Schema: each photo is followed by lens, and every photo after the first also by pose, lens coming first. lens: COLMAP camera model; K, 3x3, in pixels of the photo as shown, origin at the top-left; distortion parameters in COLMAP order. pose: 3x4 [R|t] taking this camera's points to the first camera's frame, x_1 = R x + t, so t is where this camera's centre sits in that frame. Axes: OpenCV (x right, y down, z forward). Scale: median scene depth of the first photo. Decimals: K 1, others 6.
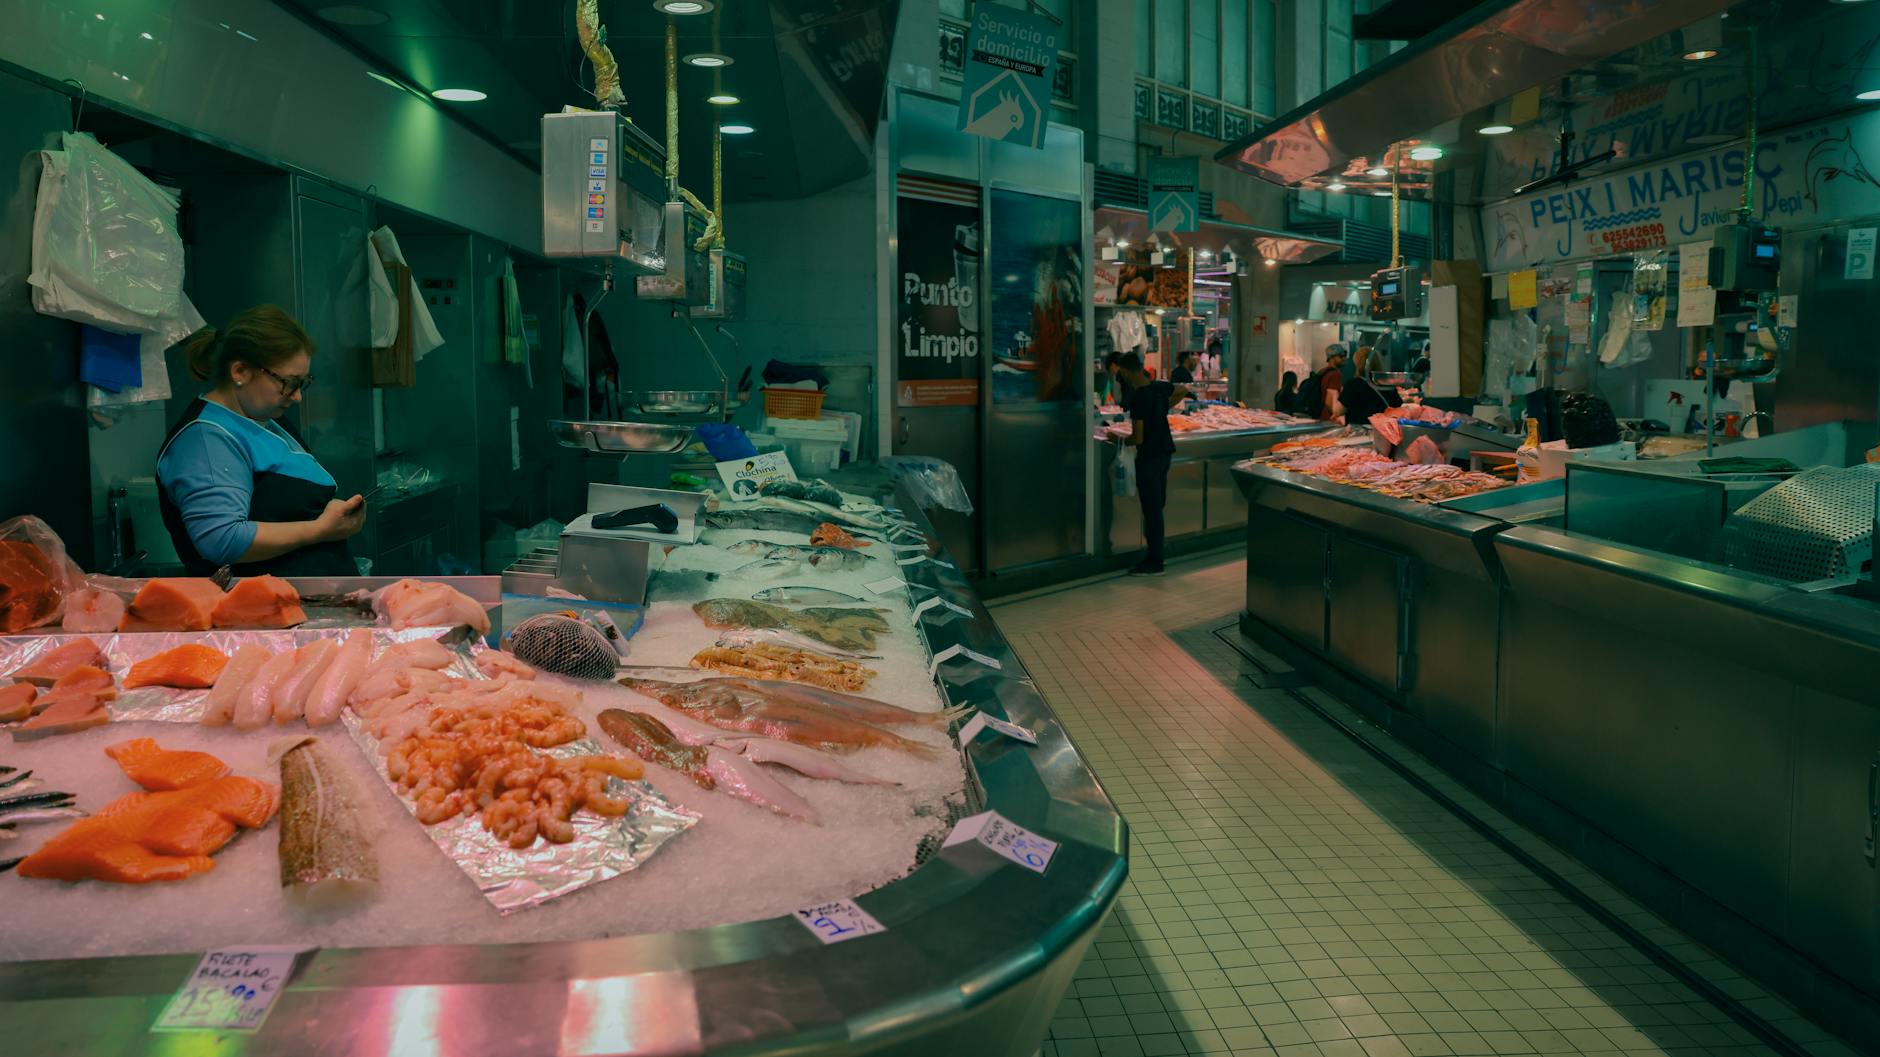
lens RADIAL K [[3561.2, 0, 940.0], [0, 3561.2, 528.5], [0, 0, 1]] dist [-0.072157, -0.075395]
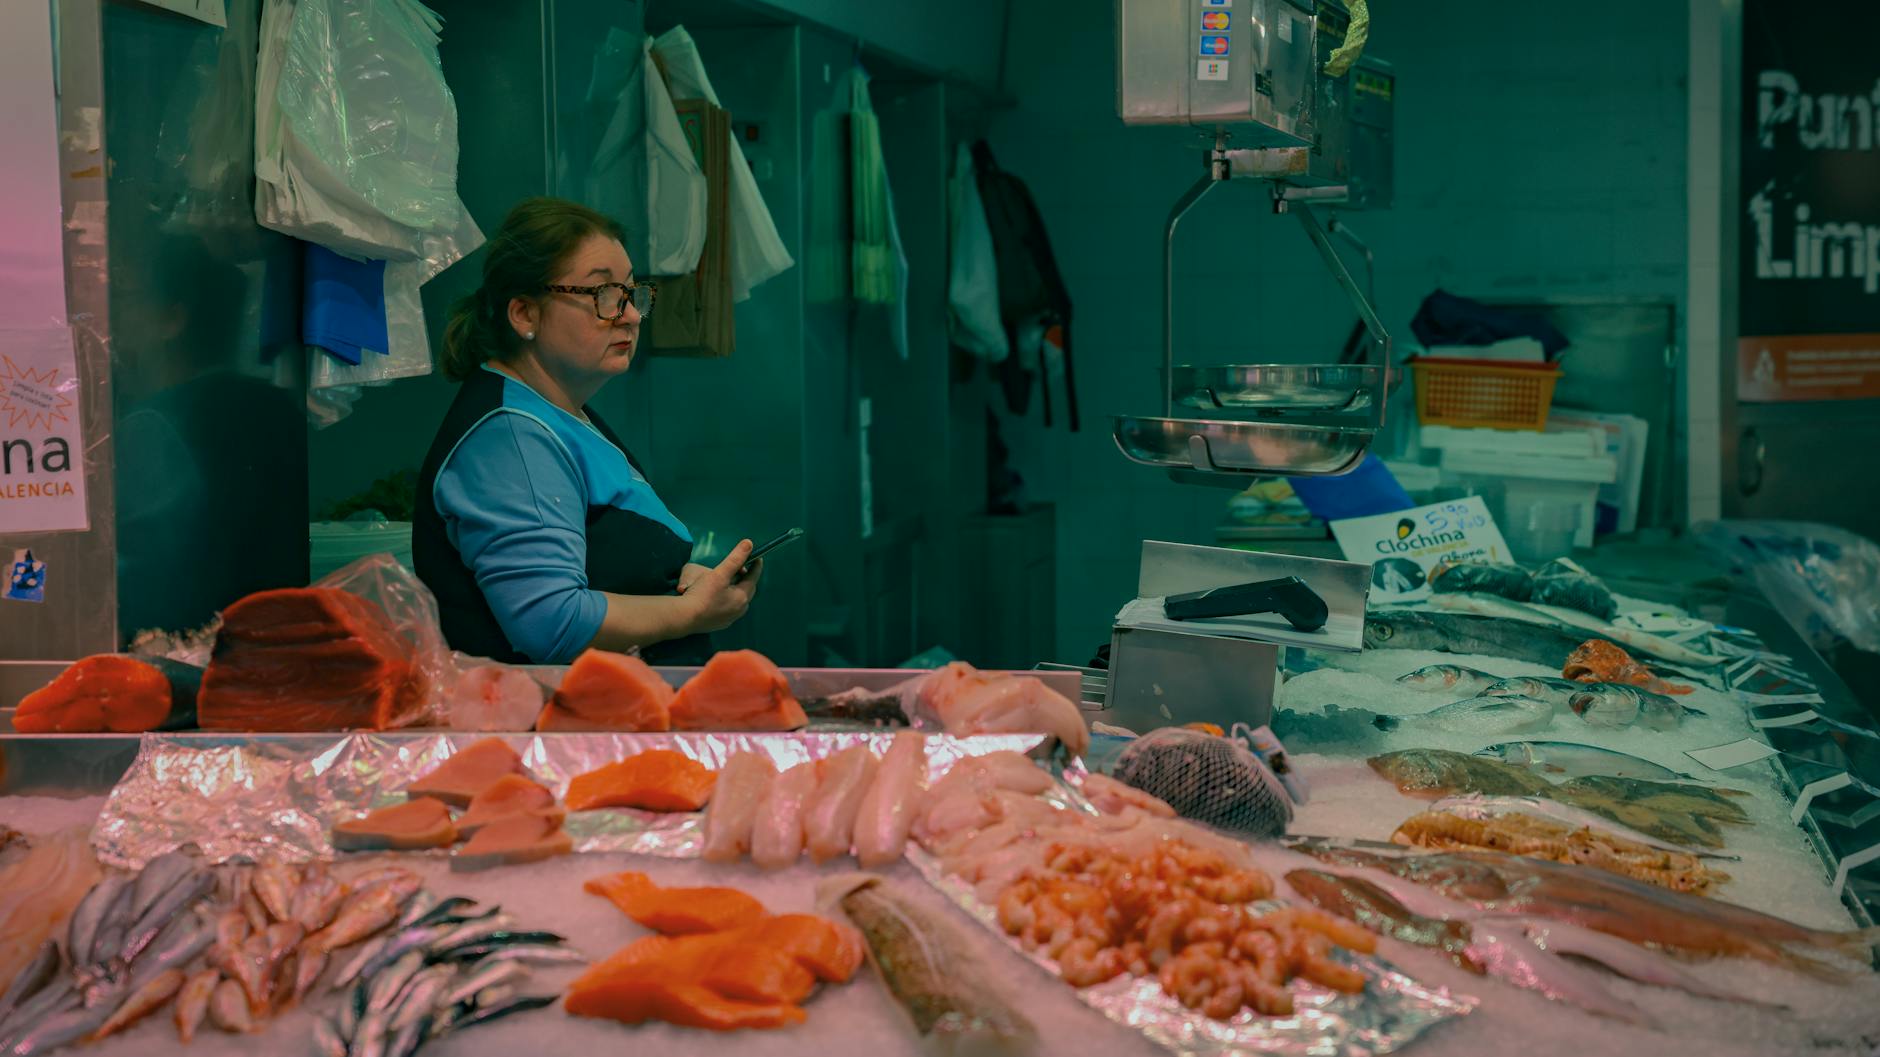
lens RADIAL K [[3573.6, 0, 940.1], [0, 3573.6, 462.1], [0, 0, 1]] dist [0.257301, -0.027005]
pose [[0.969210, 0.007359, -0.246126, 0.001385], [-0.009891, 0.999910, -0.009054, -0.017568], [0.246037, 0.011210, 0.969196, 0.446354]]
